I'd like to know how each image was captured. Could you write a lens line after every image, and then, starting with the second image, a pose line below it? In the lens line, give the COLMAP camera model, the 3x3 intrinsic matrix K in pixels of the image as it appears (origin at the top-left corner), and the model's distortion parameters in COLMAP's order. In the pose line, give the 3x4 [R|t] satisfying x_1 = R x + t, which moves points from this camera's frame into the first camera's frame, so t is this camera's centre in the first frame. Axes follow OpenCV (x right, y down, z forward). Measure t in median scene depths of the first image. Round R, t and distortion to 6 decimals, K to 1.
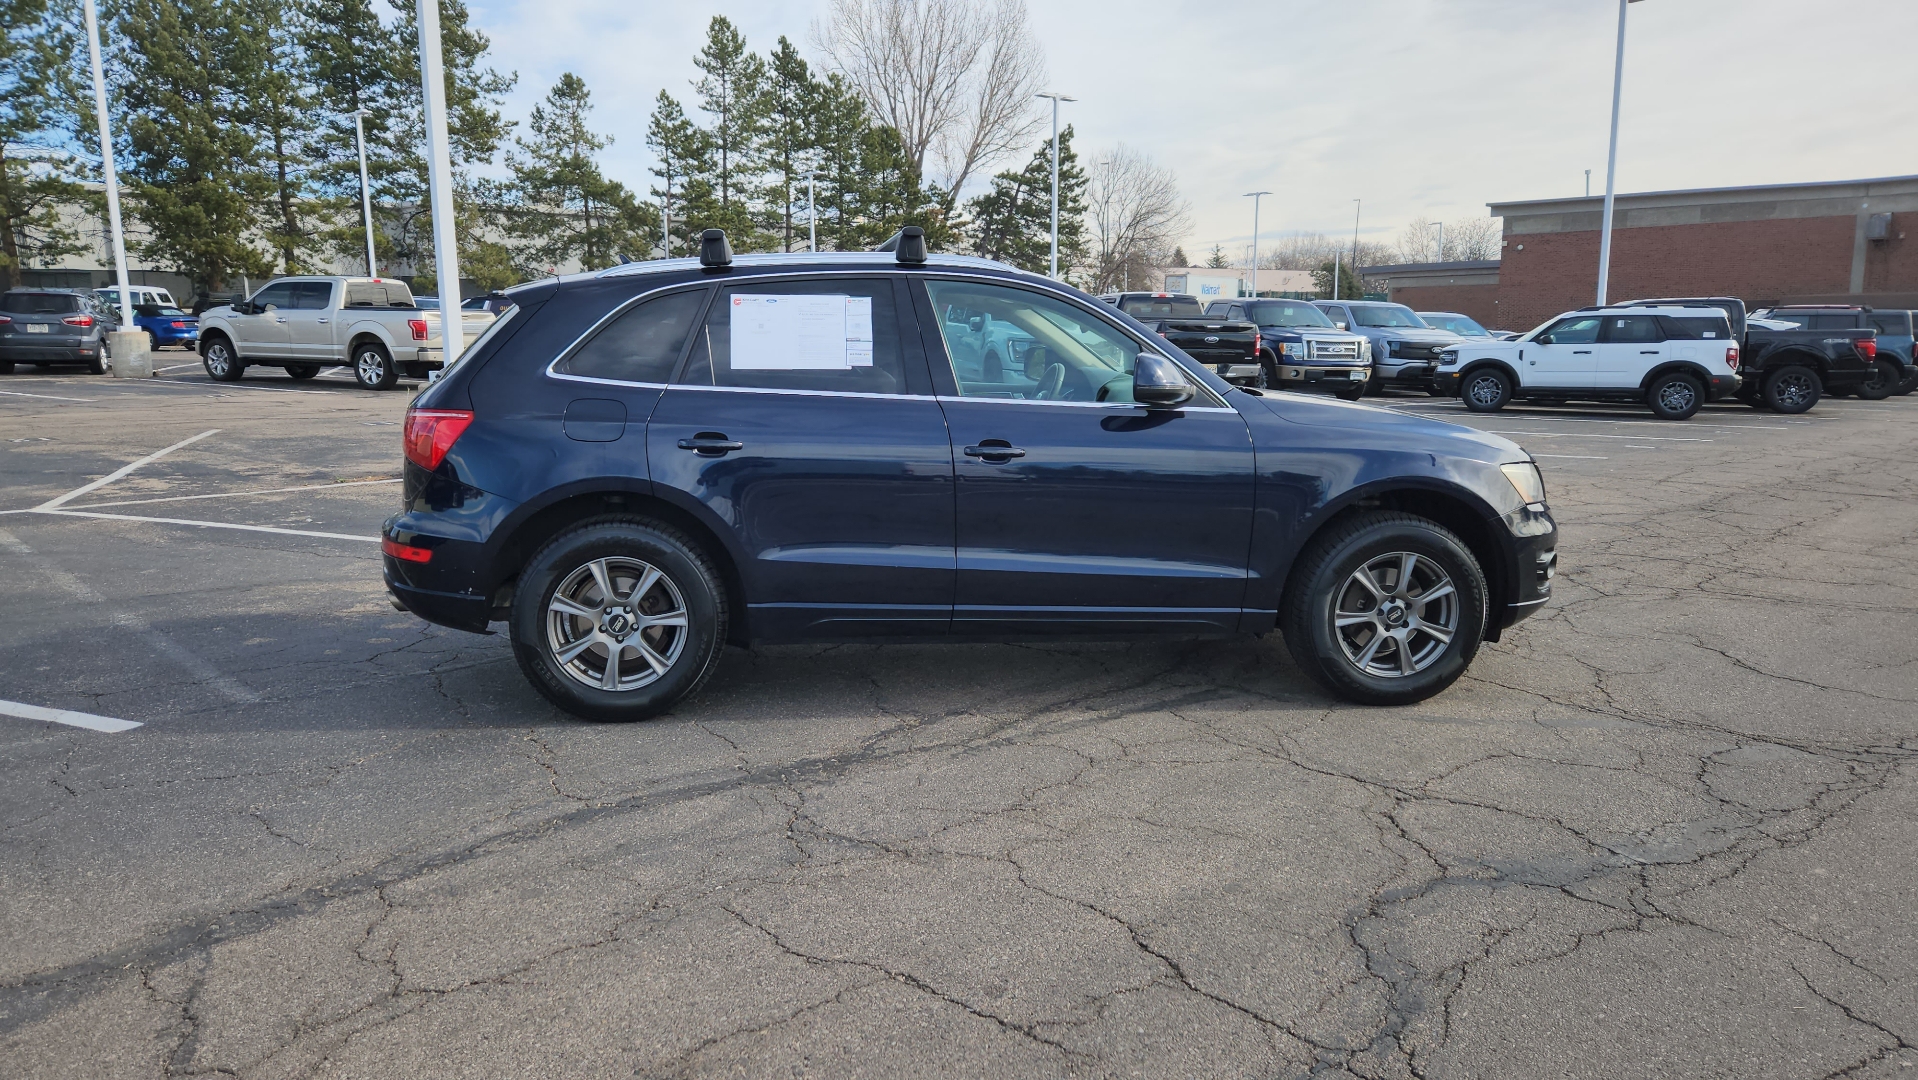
lens RADIAL K [[1280.0, 0, 915.2], [0, 1280.0, 543.3], [0, 0, 1]] dist [0.073617, -0.058049]
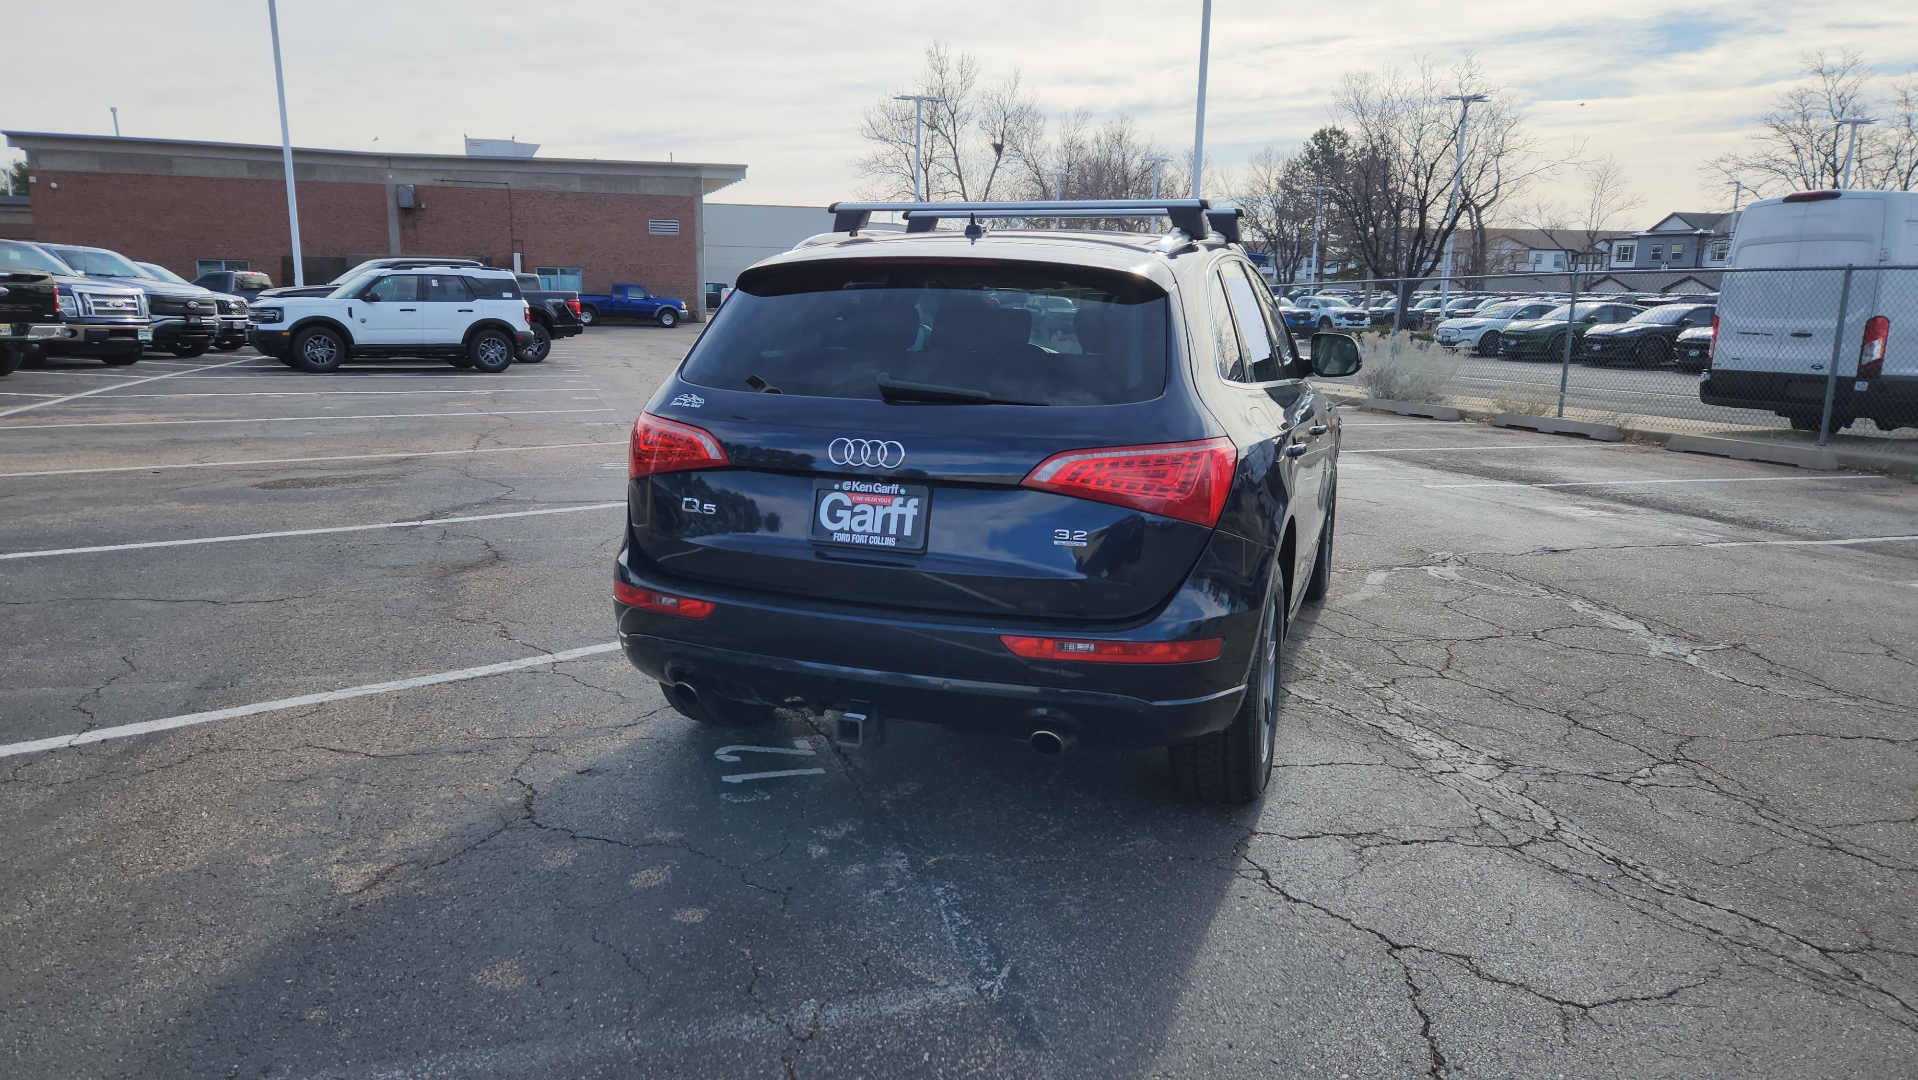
lens RADIAL K [[1280.0, 0, 918.4], [0, 1280.0, 540.3], [0, 0, 1]] dist [0.073617, -0.058049]
pose [[0.456379, -0.162737, 0.874777, -0.221013], [0.130934, 0.984713, 0.114879, -0.031386], [-0.880099, 0.062110, 0.470710, 0.168570]]
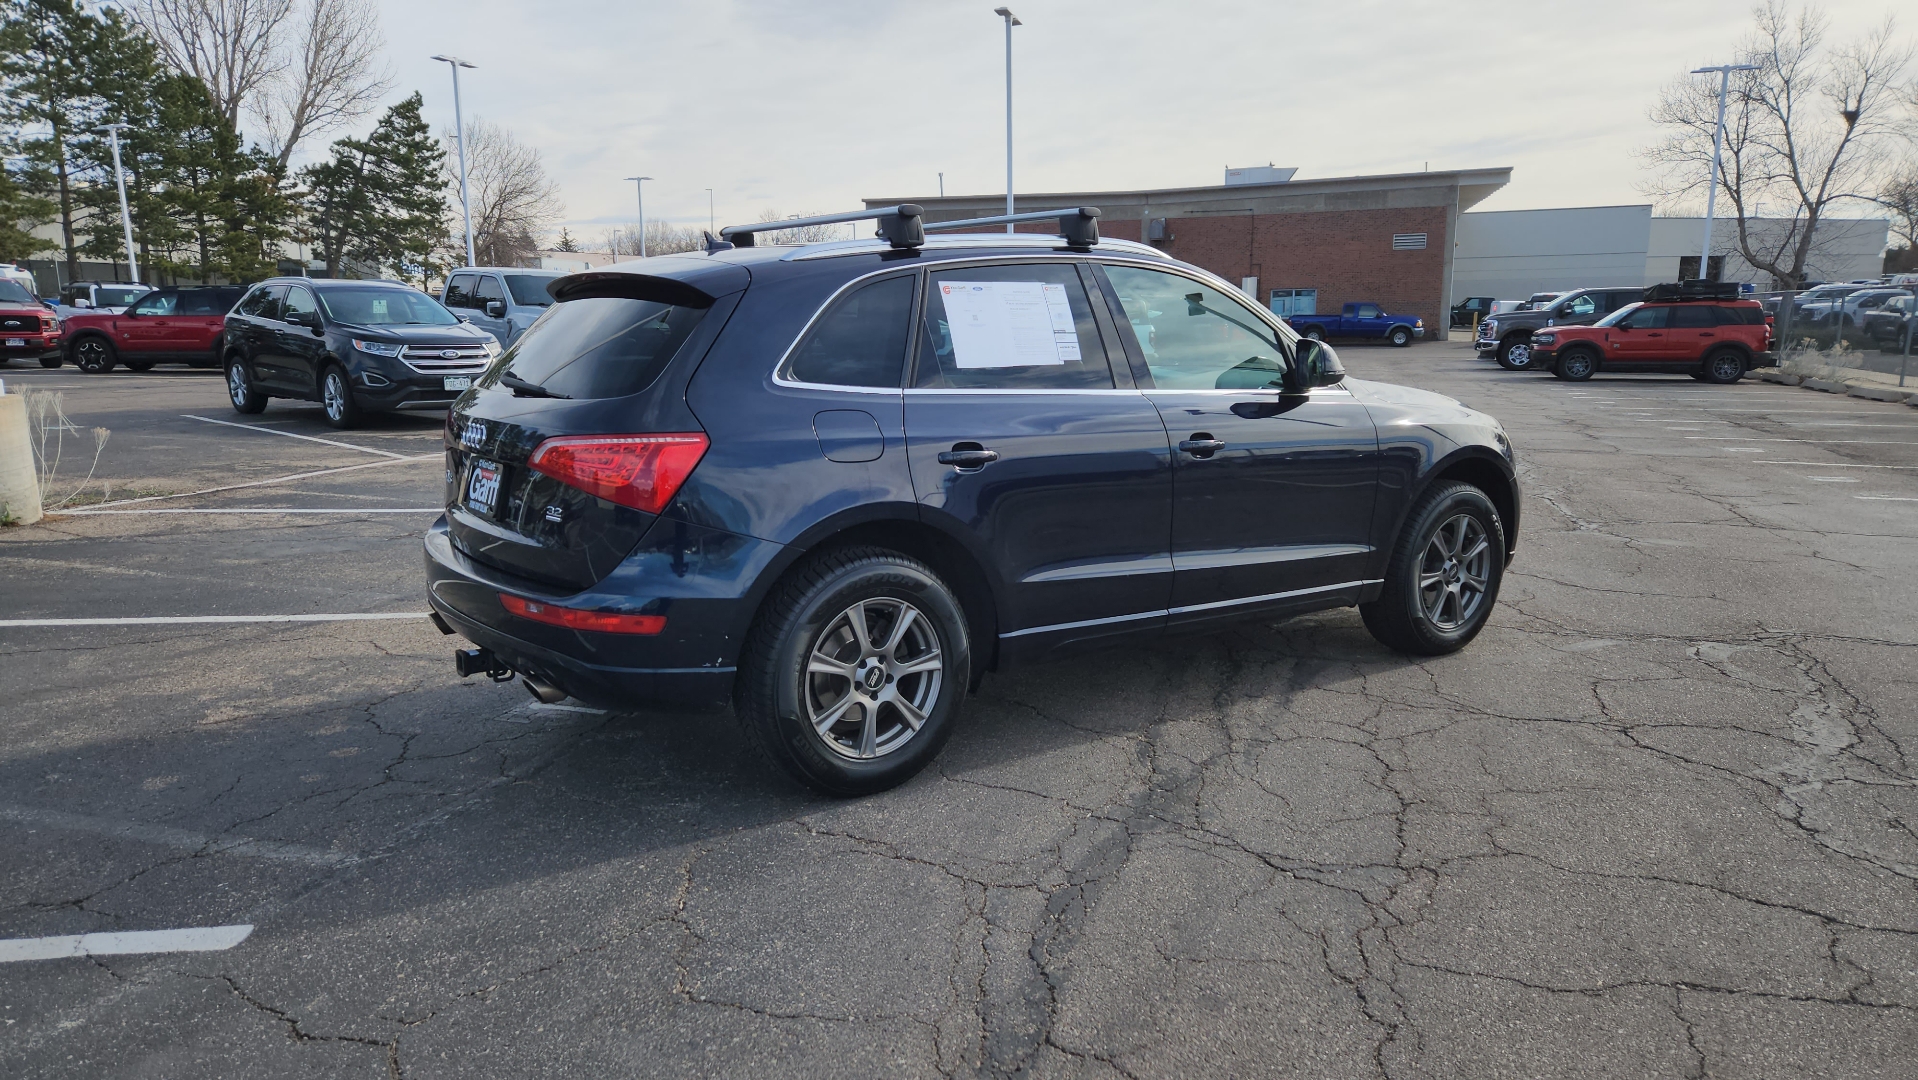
lens RADIAL K [[1280.0, 0, 924.5], [0, 1280.0, 557.7], [0, 0, 1]] dist [0.073617, -0.058049]
pose [[0.878463, -0.098676, 0.467510, -0.123263], [0.088453, 0.995116, 0.043831, -0.010233], [-0.469551, 0.002849, 0.882901, 0.052212]]
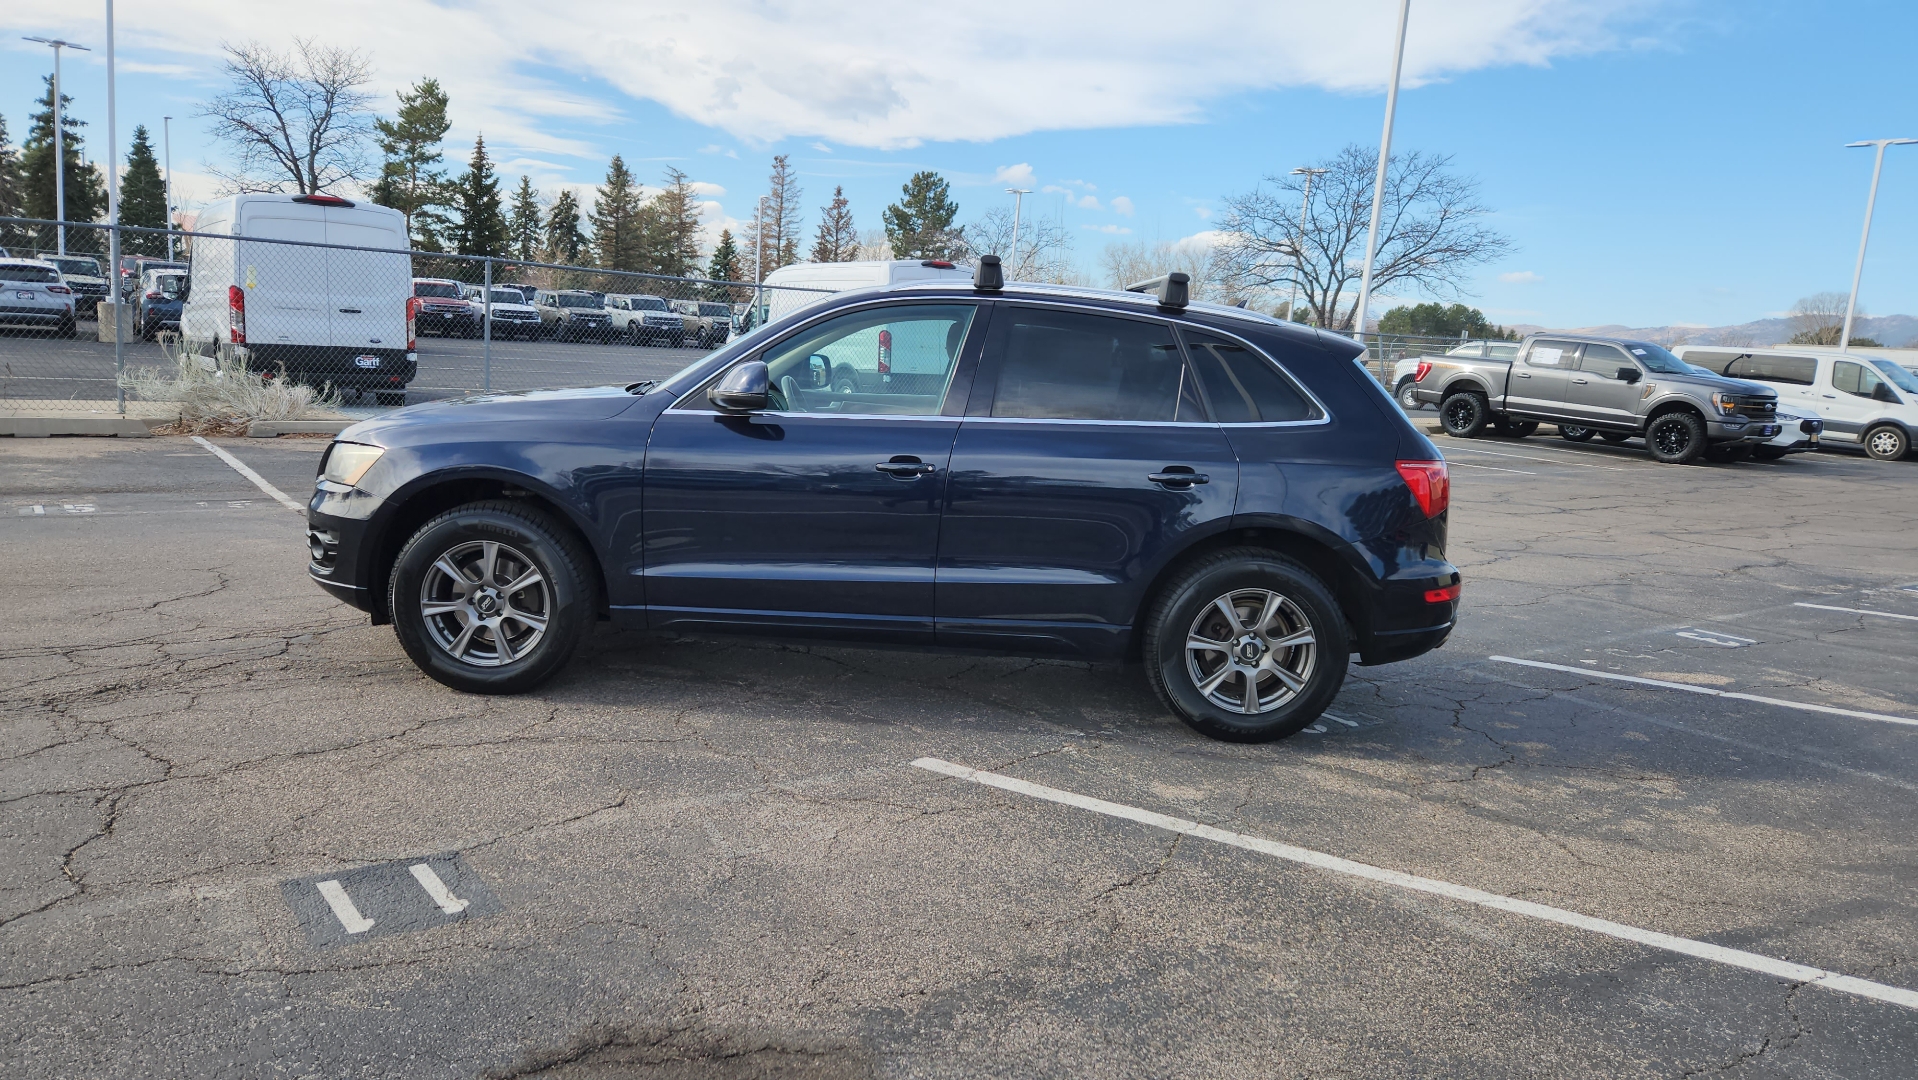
lens RADIAL K [[1280.0, 0, 921.1], [0, 1280.0, 551.1], [0, 0, 1]] dist [0.073617, -0.058049]
pose [[-0.988793, -0.091946, 0.117621, -0.026315], [-0.048591, 0.943154, 0.328786, -0.088302], [-0.141165, 0.319385, -0.937051, 0.507981]]
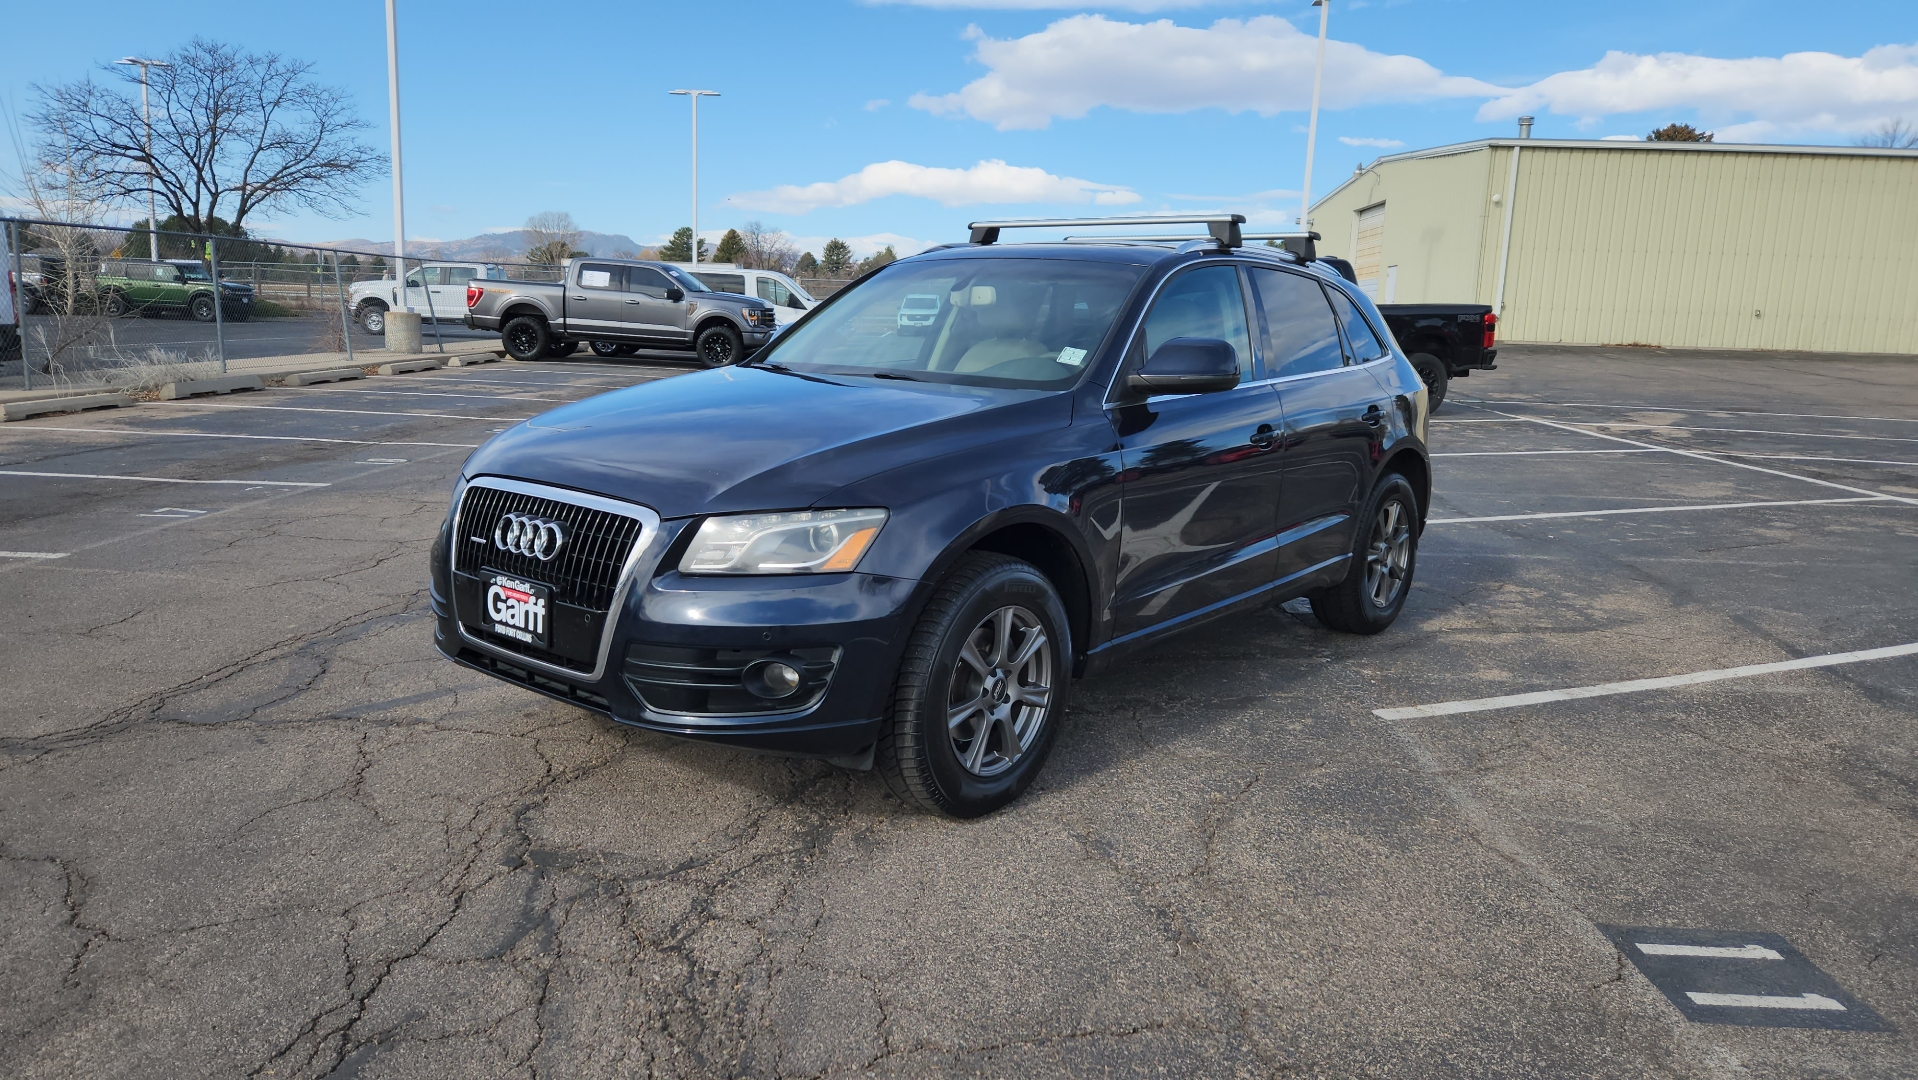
lens RADIAL K [[1283.4, 0, 933.0], [0, 1283.4, 537.3], [0, 0, 1]] dist [0.069041, -0.049366]
pose [[-0.722161, 0.095626, -0.685084, 0.192755], [-0.146921, 0.946596, 0.287001, -0.067288], [0.675943, 0.307915, -0.669545, 0.410214]]
